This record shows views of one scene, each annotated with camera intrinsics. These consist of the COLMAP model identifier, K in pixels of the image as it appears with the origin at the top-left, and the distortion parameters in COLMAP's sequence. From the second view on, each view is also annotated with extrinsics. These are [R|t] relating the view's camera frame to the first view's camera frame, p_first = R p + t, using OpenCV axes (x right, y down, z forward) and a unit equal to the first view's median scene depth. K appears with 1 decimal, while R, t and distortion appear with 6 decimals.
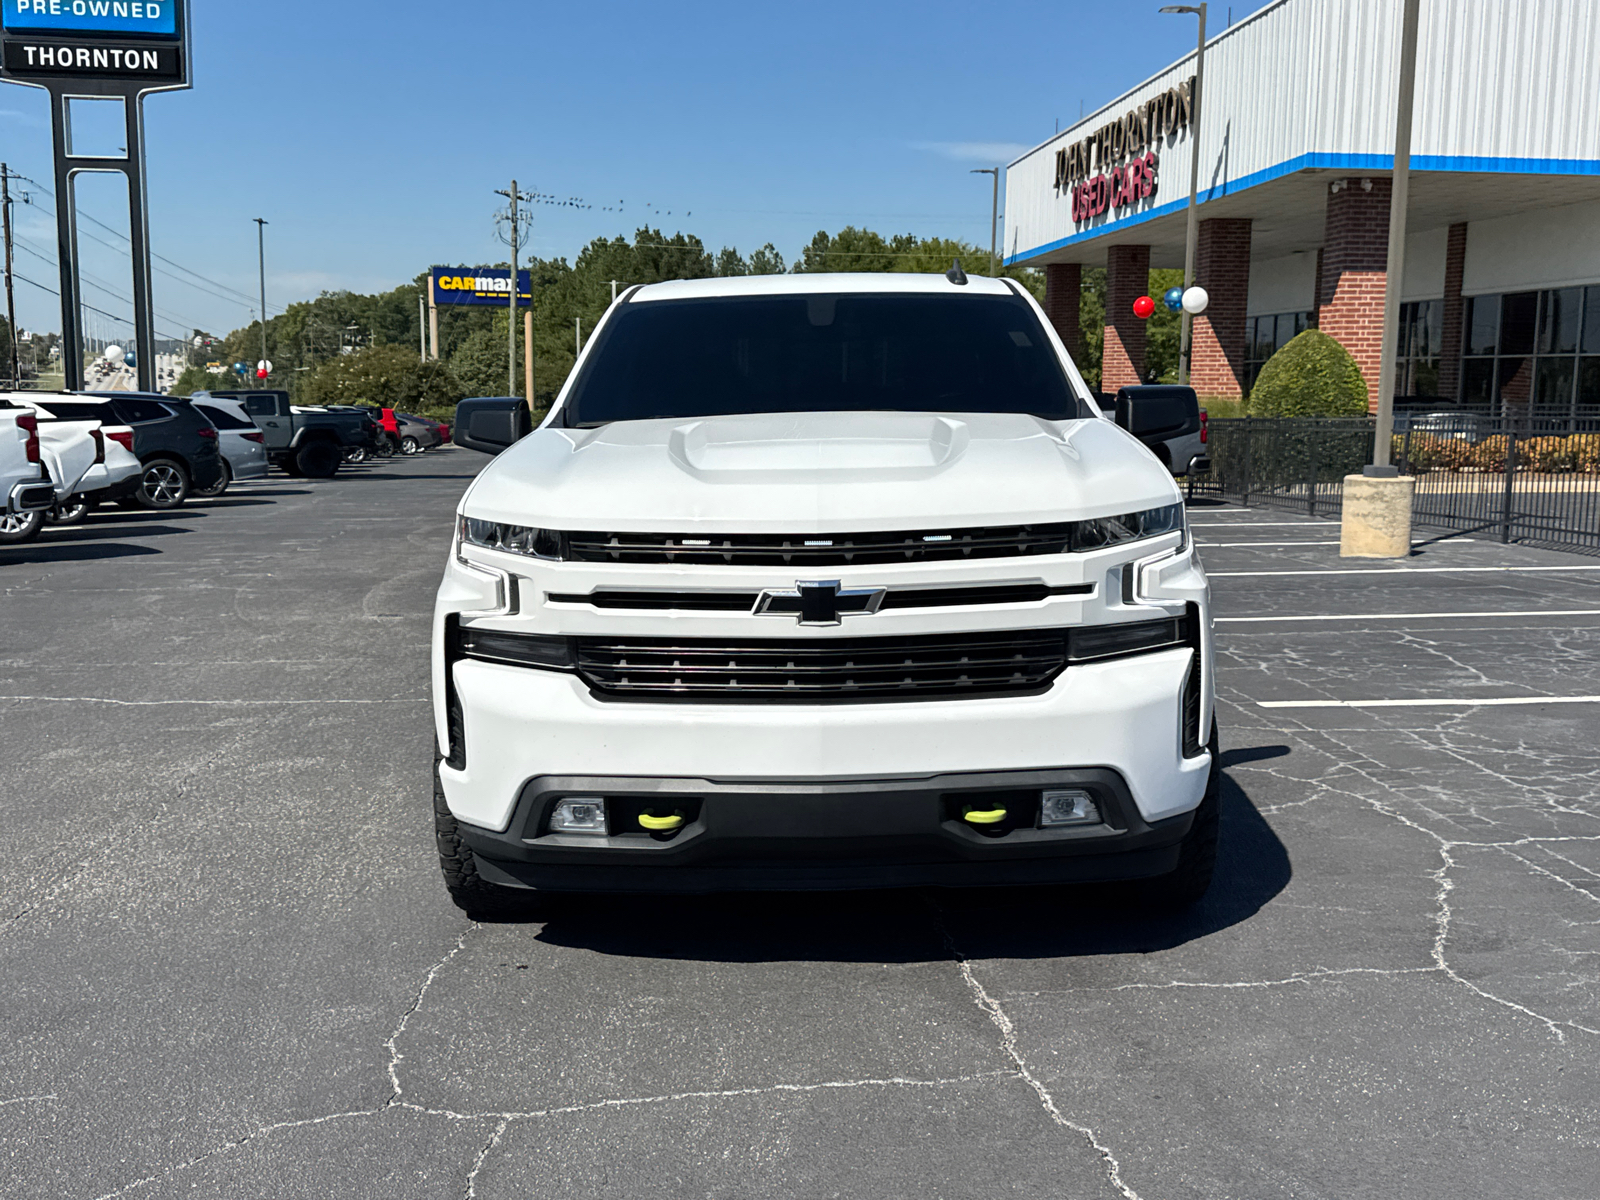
lens RADIAL K [[1696.5, 0, 800.0], [0, 1696.5, 600.0], [0, 0, 1]] dist [0.115946, -0.196678]
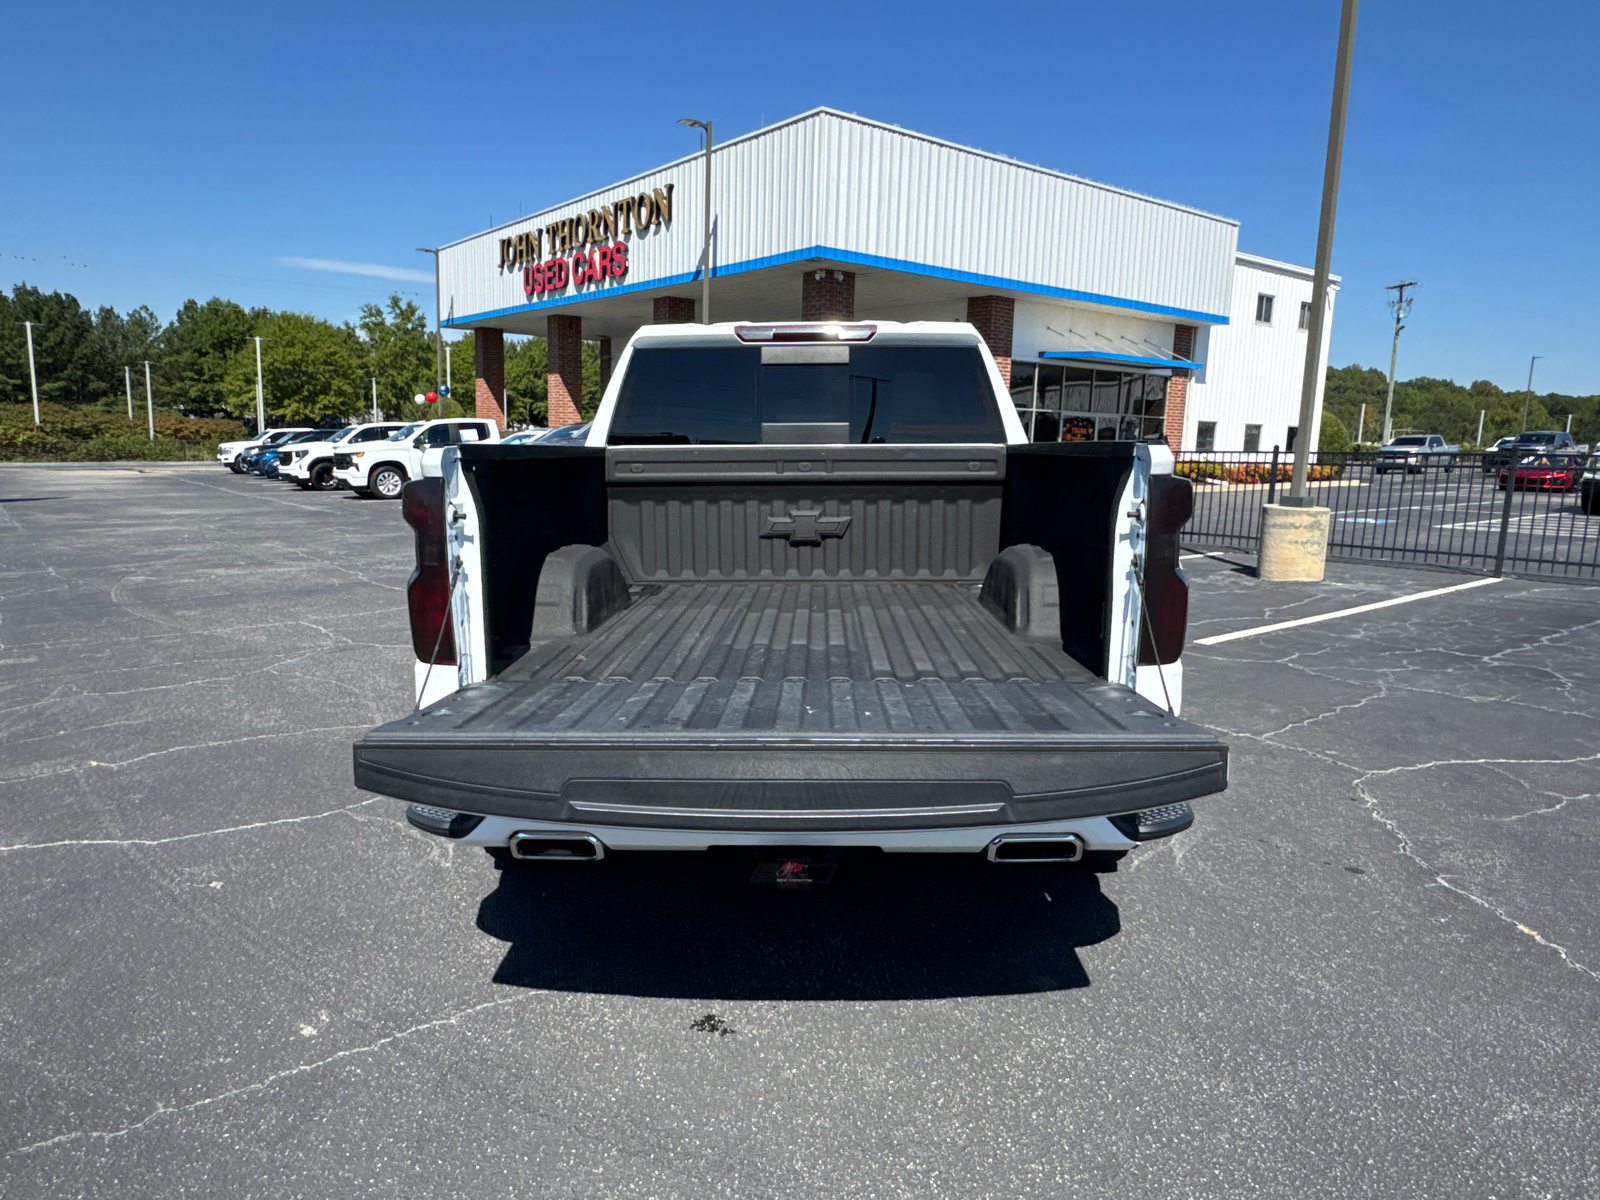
lens RADIAL K [[1024.0, 0, 796.9], [0, 1024.0, 590.8], [0, 0, 1]] dist [-0.005044, -0.000685]
pose [[0.836099, -0.068826, 0.544243, -0.153024], [0.049725, 0.997523, 0.049758, -0.035476], [-0.546320, -0.014541, 0.837451, 0.336264]]
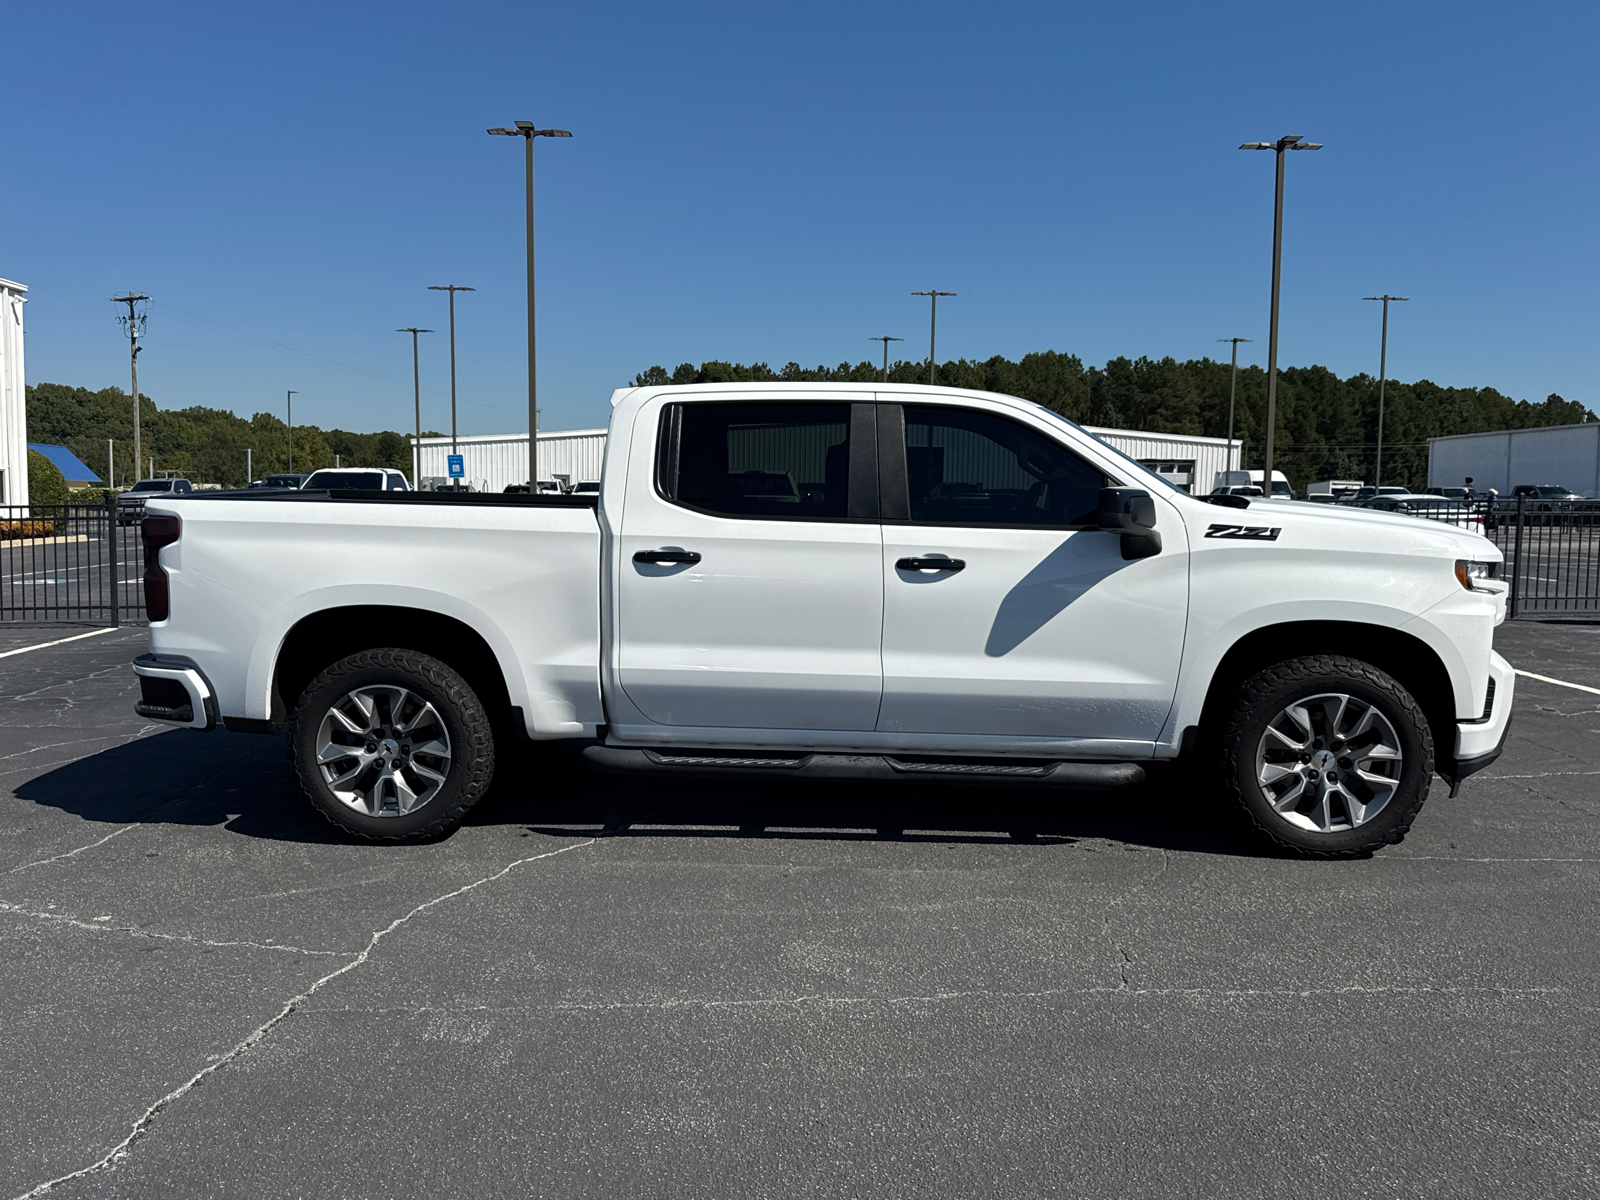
lens RADIAL K [[1331.3, 0, 800.0], [0, 1331.3, 600.0], [0, 0, 1]] dist [0.084244, -0.089406]
pose [[0.040184, -0.081668, 0.995849, -0.220817], [0.119135, 0.989936, 0.076375, -0.027480], [-0.992065, 0.115571, 0.049509, 0.237008]]
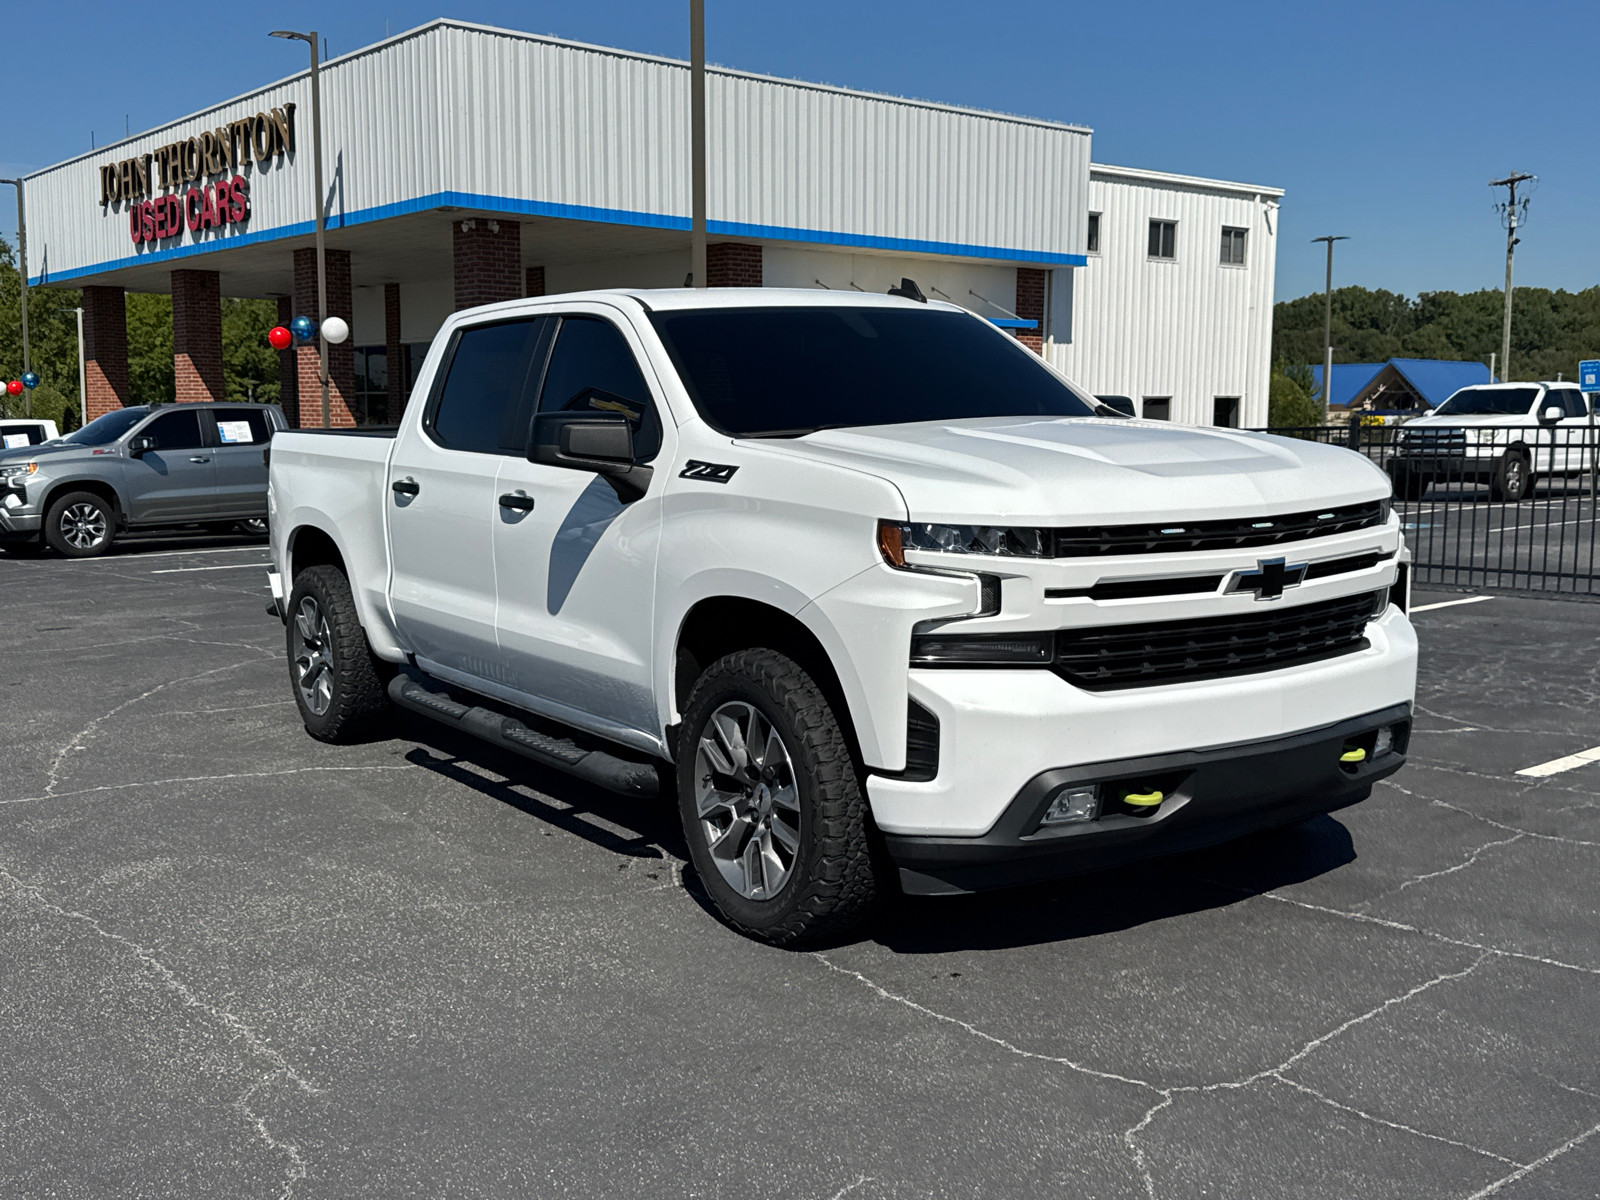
lens RADIAL K [[1671.1, 0, 827.3], [0, 1671.1, 617.0], [0, 0, 1]] dist [0.187716, -0.421863]
pose [[0.814080, -0.075502, 0.575825, -0.120884], [0.081034, 0.996581, 0.016110, -0.002074], [-0.575072, 0.033547, 0.817415, 0.037432]]
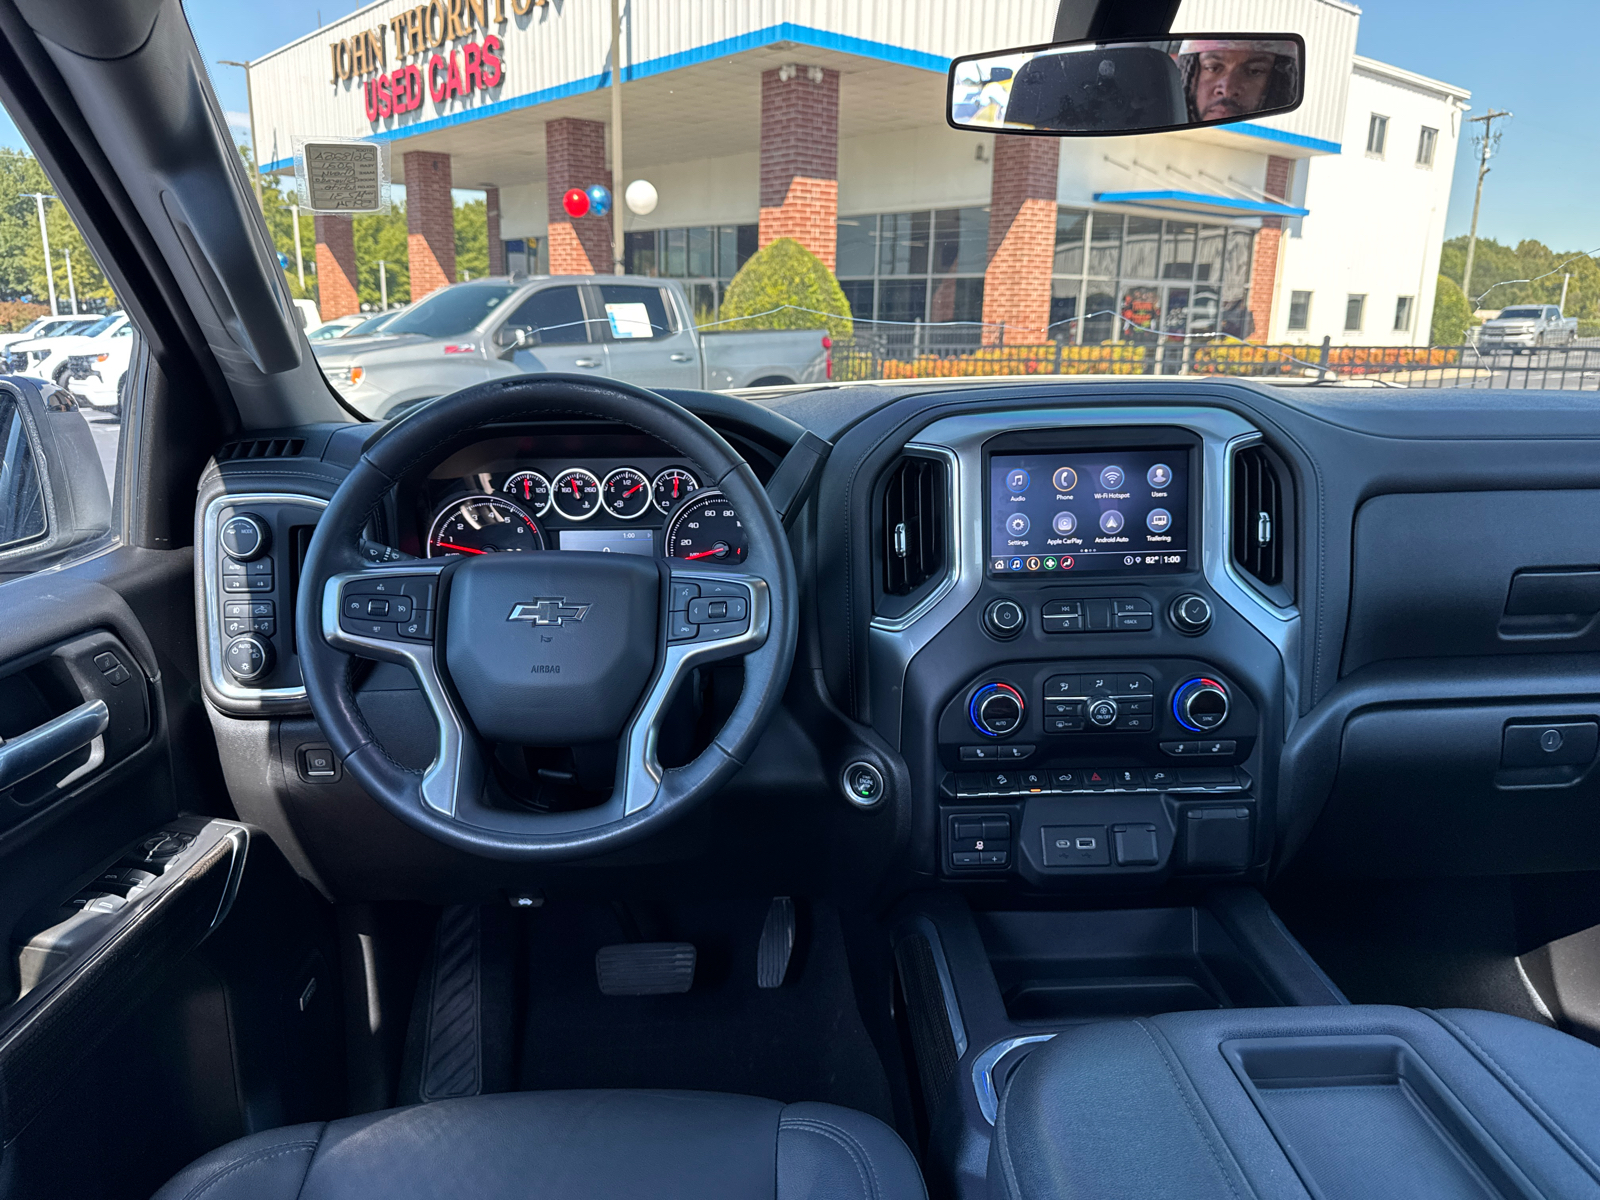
lens RADIAL K [[1142.2, 0, 775.5], [0, 1142.2, 605.9], [0, 0, 1]] dist [0.016231, -0.036407]
pose [[0.818391, -0.139270, 0.557530, -0.061590], [0.065030, 0.986401, 0.150945, -0.057582], [-0.570970, -0.087275, 0.816318, 0.492815]]
